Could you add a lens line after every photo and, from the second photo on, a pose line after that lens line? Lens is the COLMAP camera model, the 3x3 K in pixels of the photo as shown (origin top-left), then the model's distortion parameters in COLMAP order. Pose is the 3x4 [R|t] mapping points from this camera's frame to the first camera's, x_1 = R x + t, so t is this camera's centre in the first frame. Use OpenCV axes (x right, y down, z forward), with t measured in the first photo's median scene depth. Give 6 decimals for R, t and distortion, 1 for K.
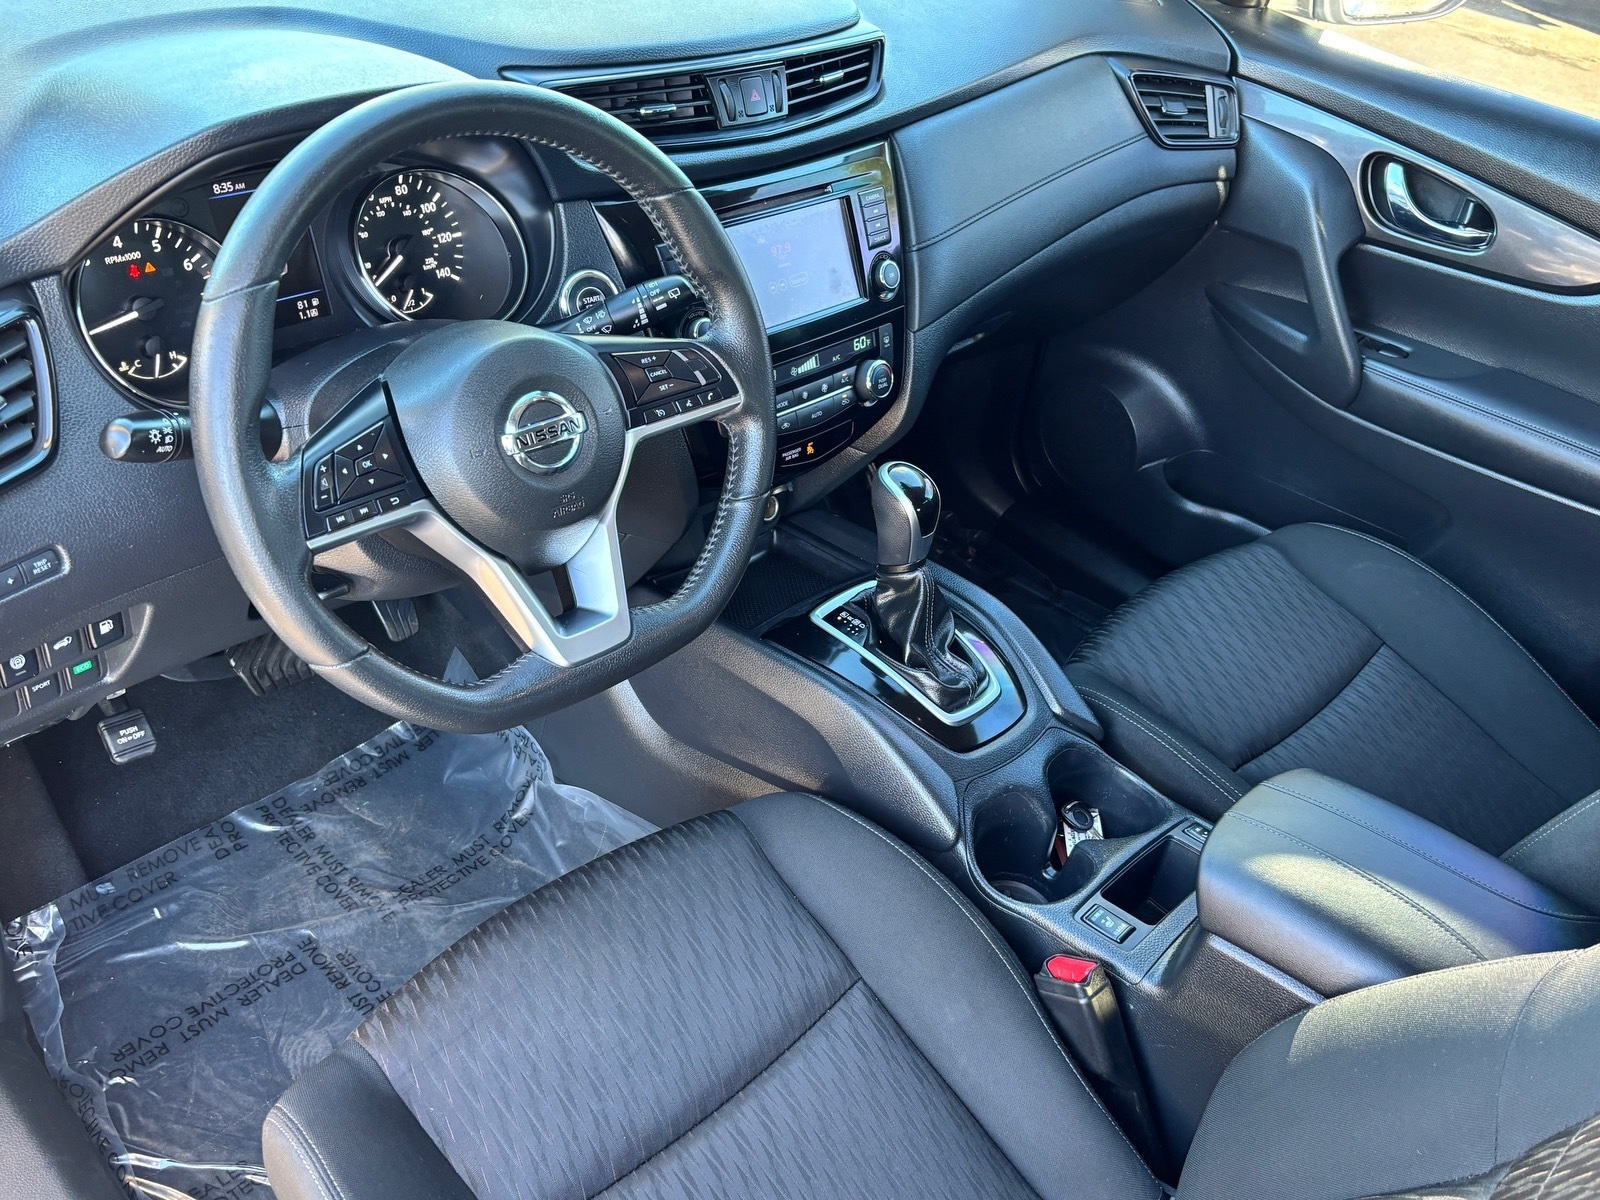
lens RADIAL K [[1428.4, 0, 798.9], [0, 1428.4, 614.2], [0, 0, 1]] dist [0.031585, -0.039790]
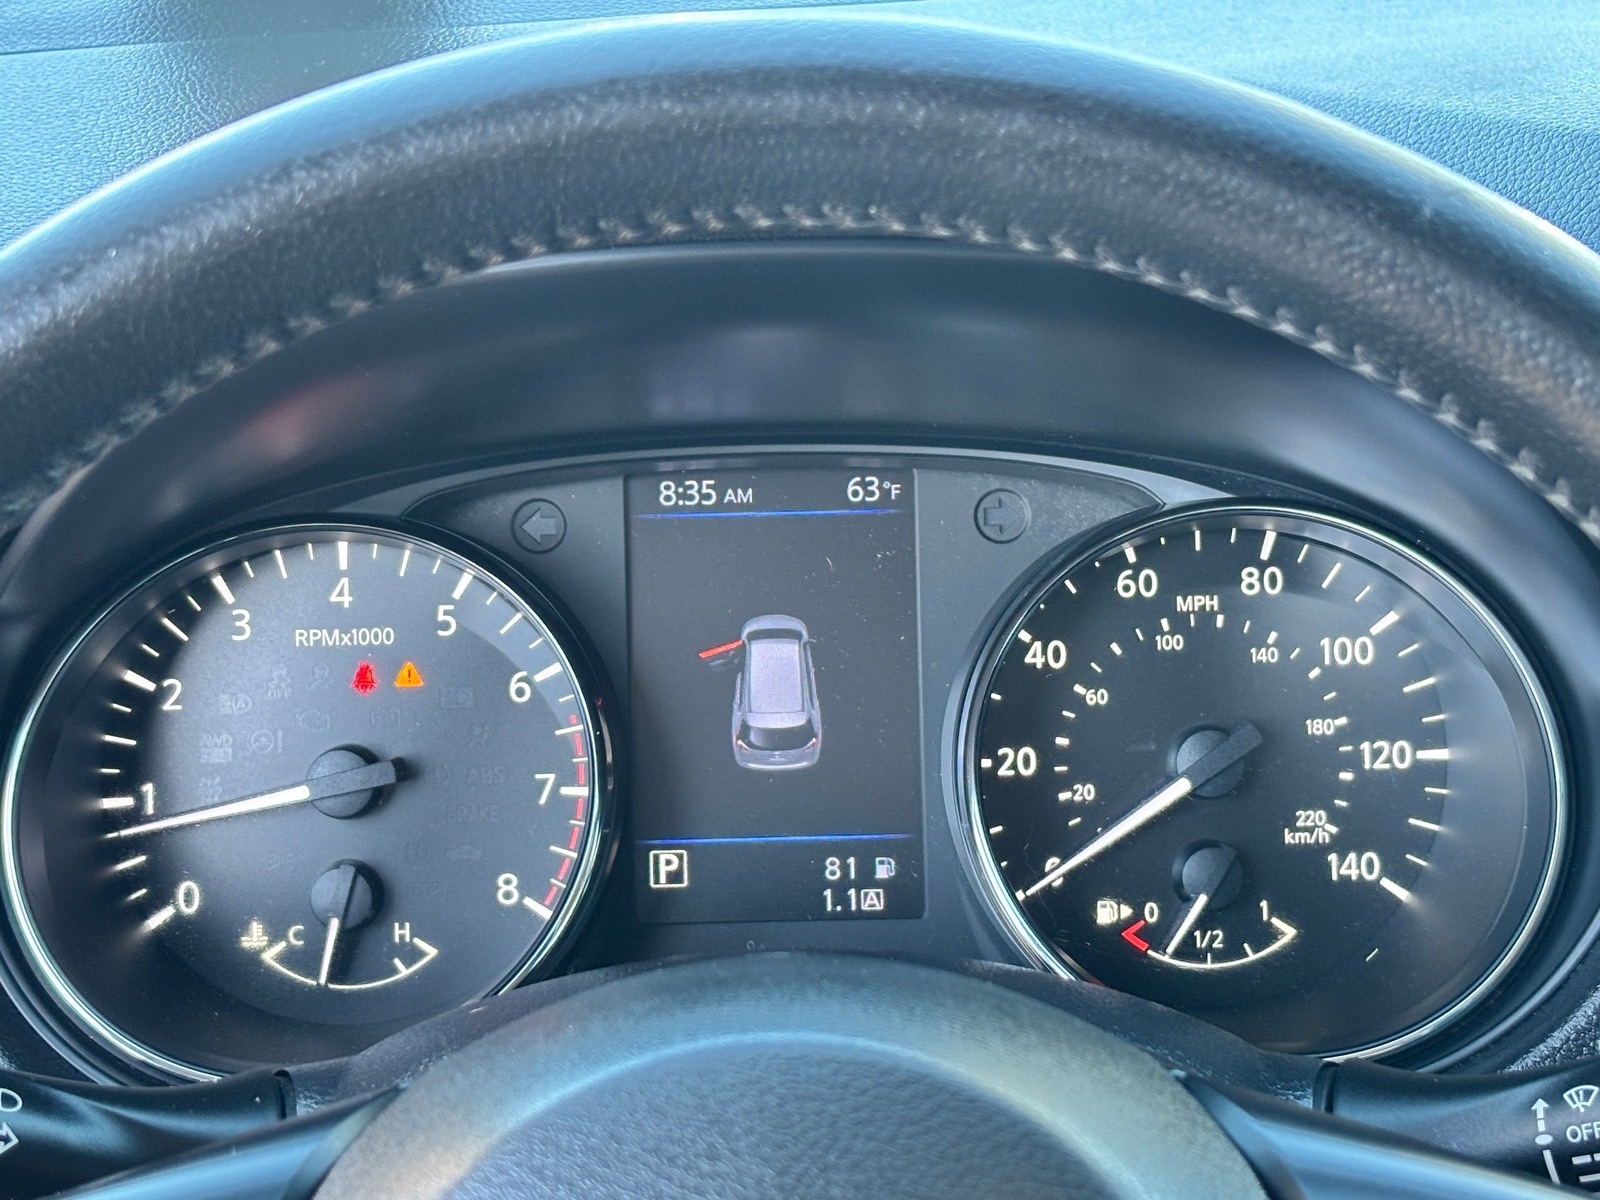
lens RADIAL K [[3025.8, 0, 797.7], [0, 3025.8, 604.1], [0, 0, 1]] dist [0.194219, 0.000000]
pose [[0.709725, 0.095265, -0.698008, 0.099586], [-0.335976, 0.916648, -0.216511, -0.108709], [0.619202, 0.388177, 0.682574, 0.460521]]
